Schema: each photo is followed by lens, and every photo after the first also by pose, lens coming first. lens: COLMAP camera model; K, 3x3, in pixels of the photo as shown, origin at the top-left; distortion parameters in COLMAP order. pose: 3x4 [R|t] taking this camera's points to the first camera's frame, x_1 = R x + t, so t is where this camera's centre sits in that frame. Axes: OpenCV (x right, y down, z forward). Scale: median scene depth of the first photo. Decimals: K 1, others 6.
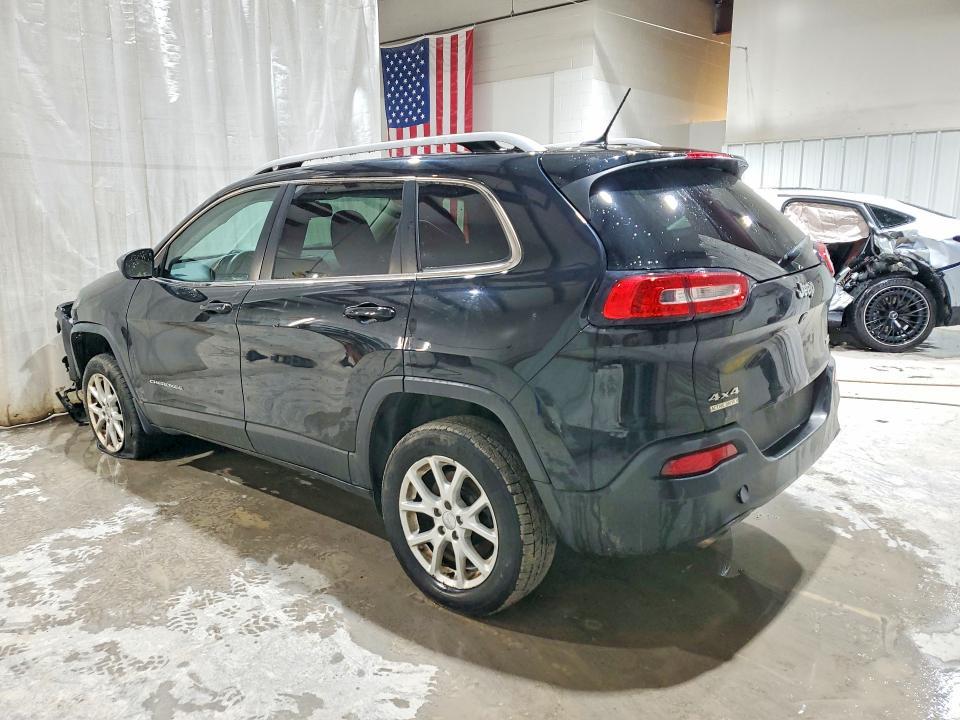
lens RADIAL K [[781.5, 0, 475.5], [0, 781.5, 361.9], [0, 0, 1]] dist [0.027280, 0.011932]
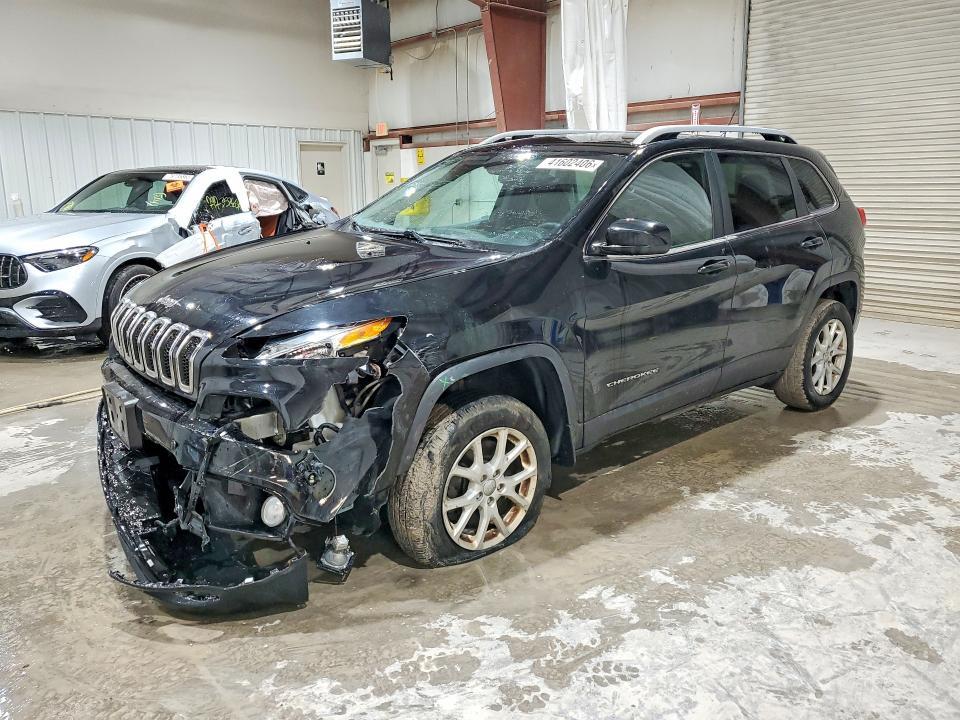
lens RADIAL K [[781.5, 0, 476.8], [0, 781.5, 357.7], [0, 0, 1]] dist [0.027280, 0.011932]
pose [[0.083520, -0.204213, 0.975357, -1.446514], [0.190937, 0.963921, 0.185469, -0.216534], [-0.978043, 0.170741, 0.119499, 1.238927]]
